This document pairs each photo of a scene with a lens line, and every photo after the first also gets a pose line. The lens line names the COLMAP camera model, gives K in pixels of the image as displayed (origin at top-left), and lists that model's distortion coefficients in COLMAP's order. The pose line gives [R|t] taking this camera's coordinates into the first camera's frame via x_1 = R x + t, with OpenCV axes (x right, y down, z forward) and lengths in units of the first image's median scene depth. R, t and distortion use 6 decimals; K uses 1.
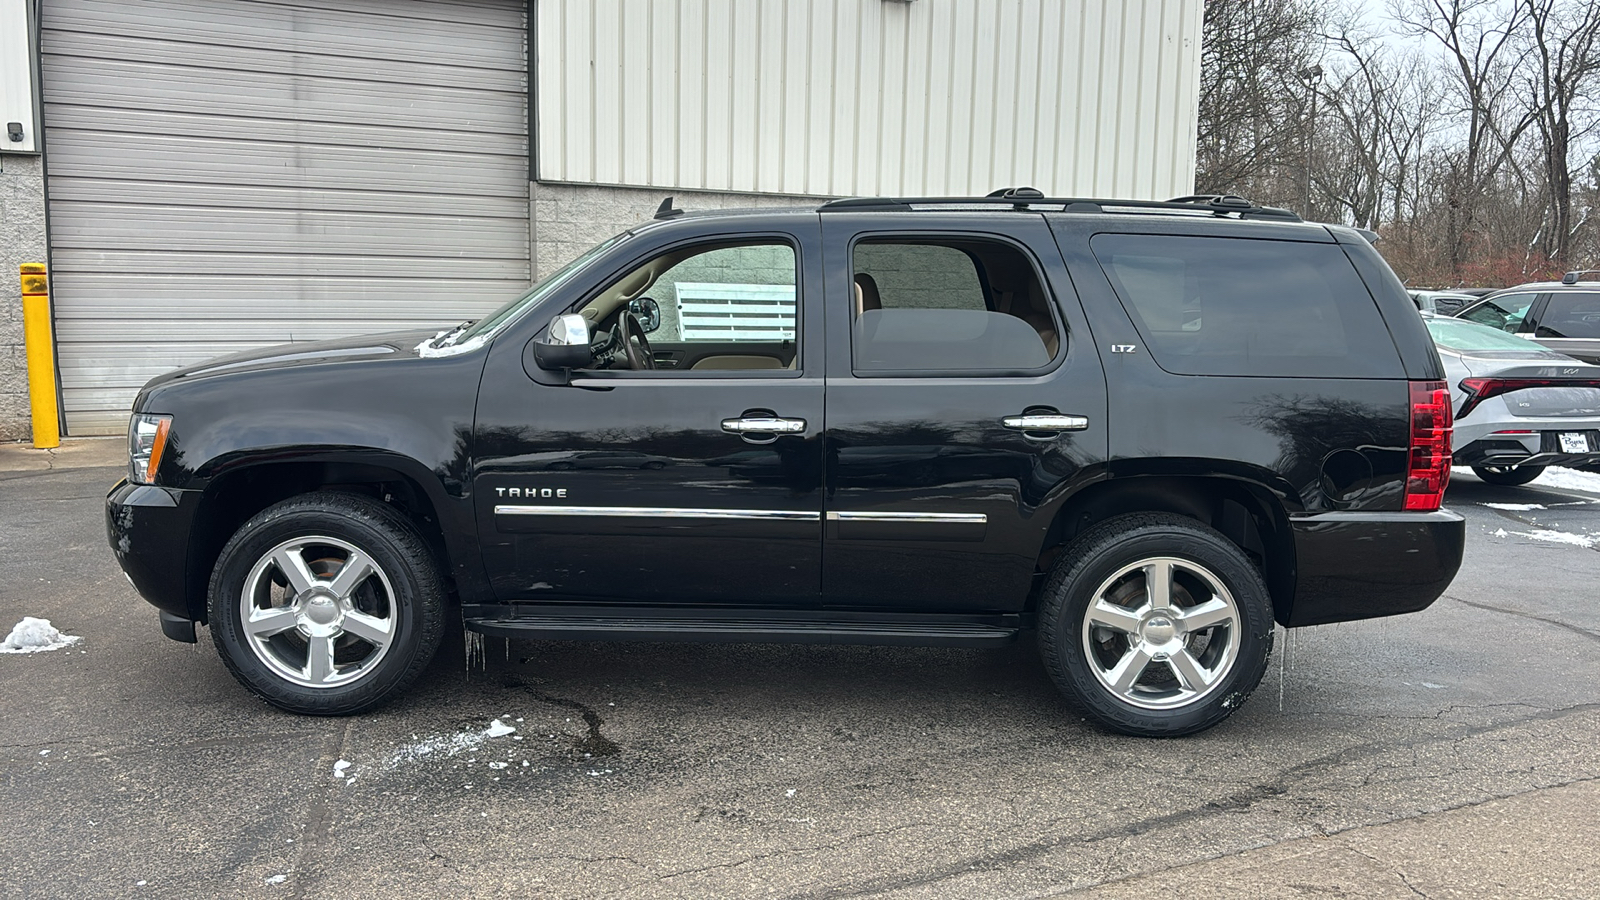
lens RADIAL K [[1369.7, 0, 780.6], [0, 1369.7, 477.5], [0, 0, 1]] dist [0.030207, -0.033490]
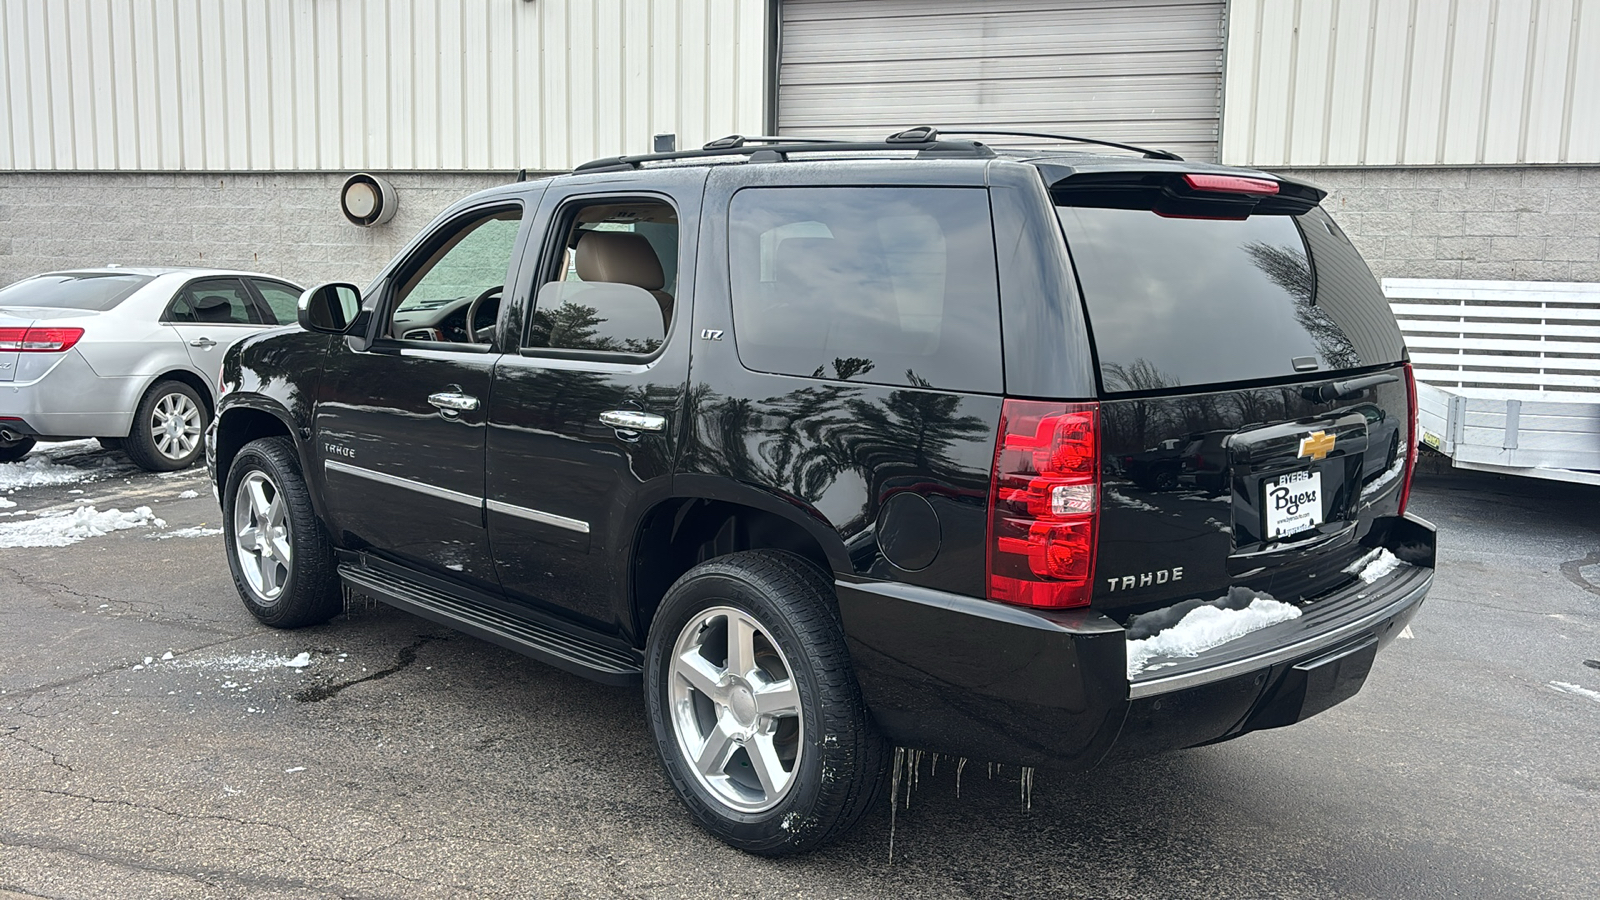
lens RADIAL K [[1369.7, 0, 786.4], [0, 1369.7, 453.8], [0, 0, 1]] dist [0.030207, -0.033490]
pose [[0.698769, 0.091346, -0.709491, 0.828495], [-0.105438, 0.994133, 0.024149, -0.052550], [0.707534, 0.057933, 0.704300, 0.467880]]
